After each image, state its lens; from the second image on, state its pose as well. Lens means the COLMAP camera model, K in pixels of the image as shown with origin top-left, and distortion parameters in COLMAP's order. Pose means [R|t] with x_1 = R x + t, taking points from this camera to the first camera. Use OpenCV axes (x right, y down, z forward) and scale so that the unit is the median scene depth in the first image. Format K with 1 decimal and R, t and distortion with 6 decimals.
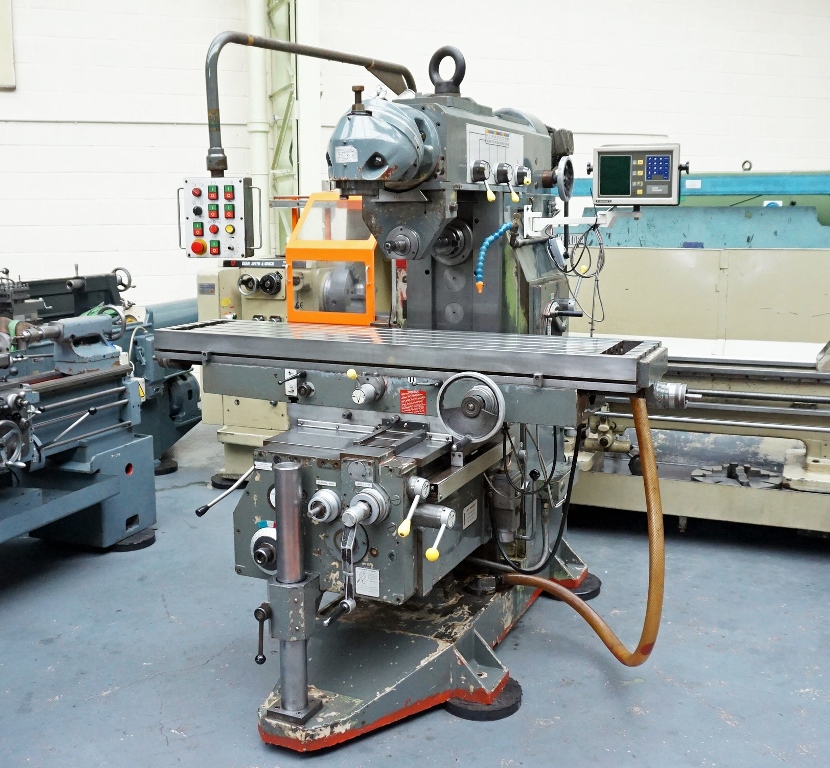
lens RADIAL K [[903.9, 0, 408.3], [0, 903.9, 340.1], [0, 0, 1]] dist [-0.021332, -0.018442]
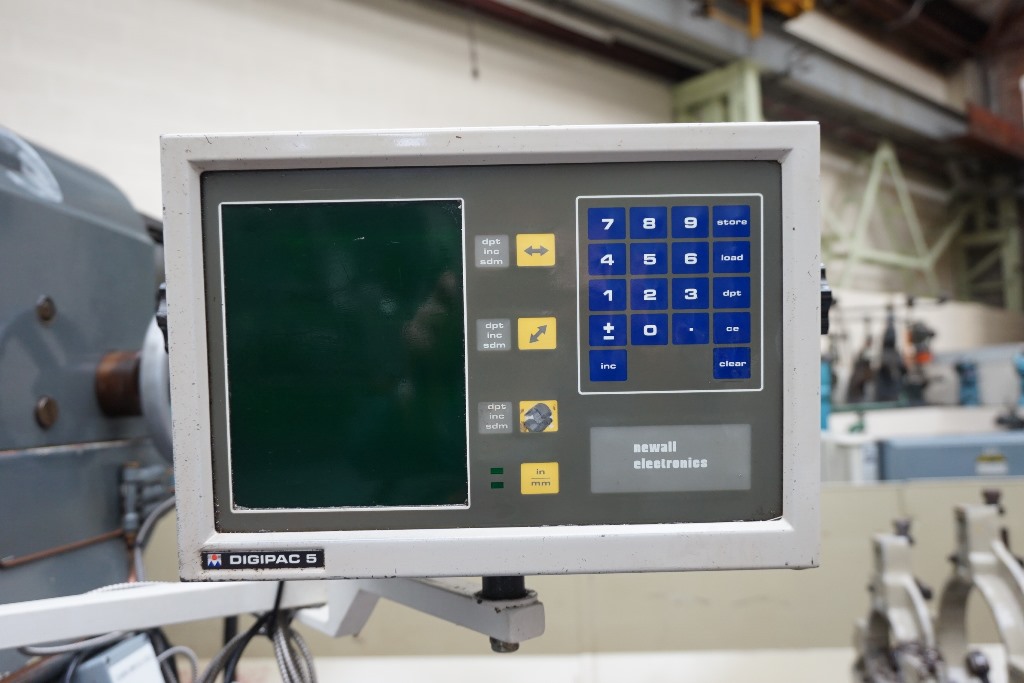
lens RADIAL K [[811.4, 0, 512.0], [0, 811.4, 341.5], [0, 0, 1]] dist [-0.032319, -0.002132]
pose [[0.932244, 0.006516, 0.361772, 0.212481], [0.076784, 0.973503, -0.215396, -0.159951], [-0.353589, 0.228579, 0.907042, 0.898726]]
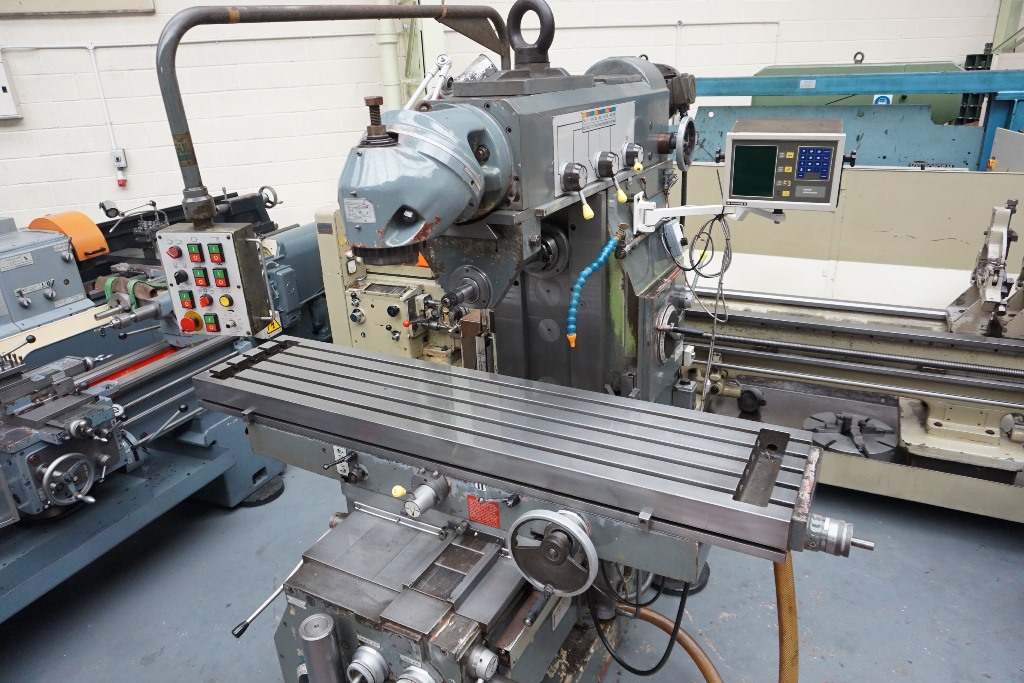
lens RADIAL K [[679.6, 0, 512.0], [0, 679.6, 341.5], [0, 0, 1]] dist [-0.053479, 0.041058]
pose [[0.997875, -0.016009, -0.063164, 0.060615], [0.030552, 0.971142, 0.236537, -0.185845], [0.057554, -0.237964, 0.969567, 0.410540]]
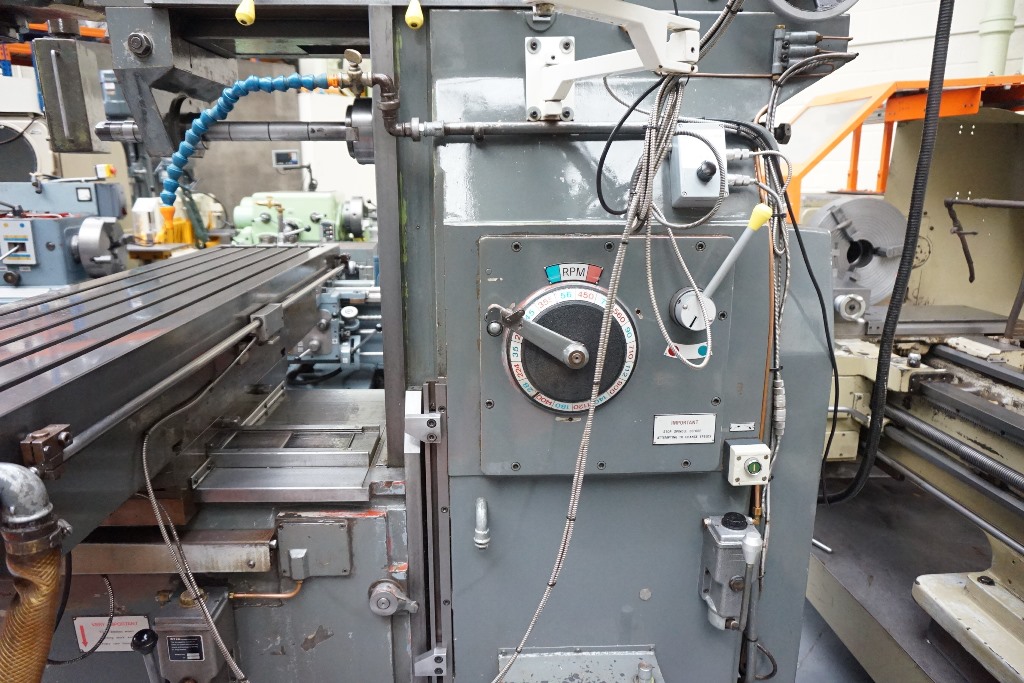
lens RADIAL K [[679.6, 0, 512.0], [0, 679.6, 341.5], [0, 0, 1]] dist [-0.053479, 0.041058]
pose [[0.474194, 0.226195, -0.850868, 0.450175], [-0.131957, 0.973777, 0.185328, -0.079334], [0.870476, 0.024396, 0.491607, 0.932887]]
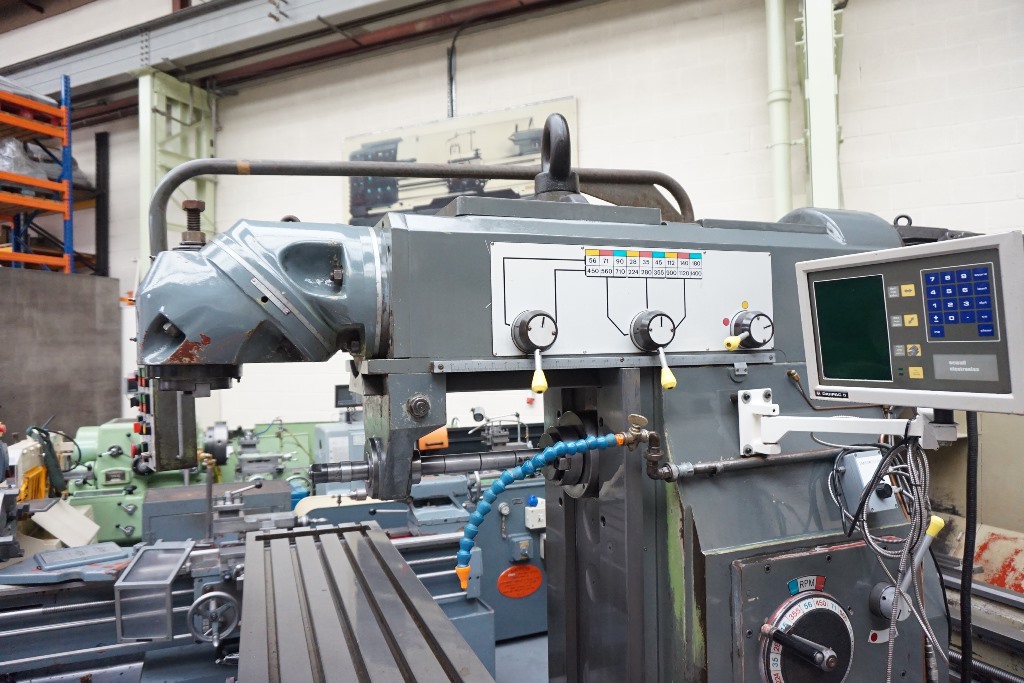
lens RADIAL K [[679.6, 0, 512.0], [0, 679.6, 341.5], [0, 0, 1]] dist [-0.053479, 0.041058]
pose [[0.718808, -0.021871, -0.694865, 0.327426], [-0.083352, 0.989584, -0.117372, -0.133489], [0.690194, 0.142287, 0.709498, 0.708367]]
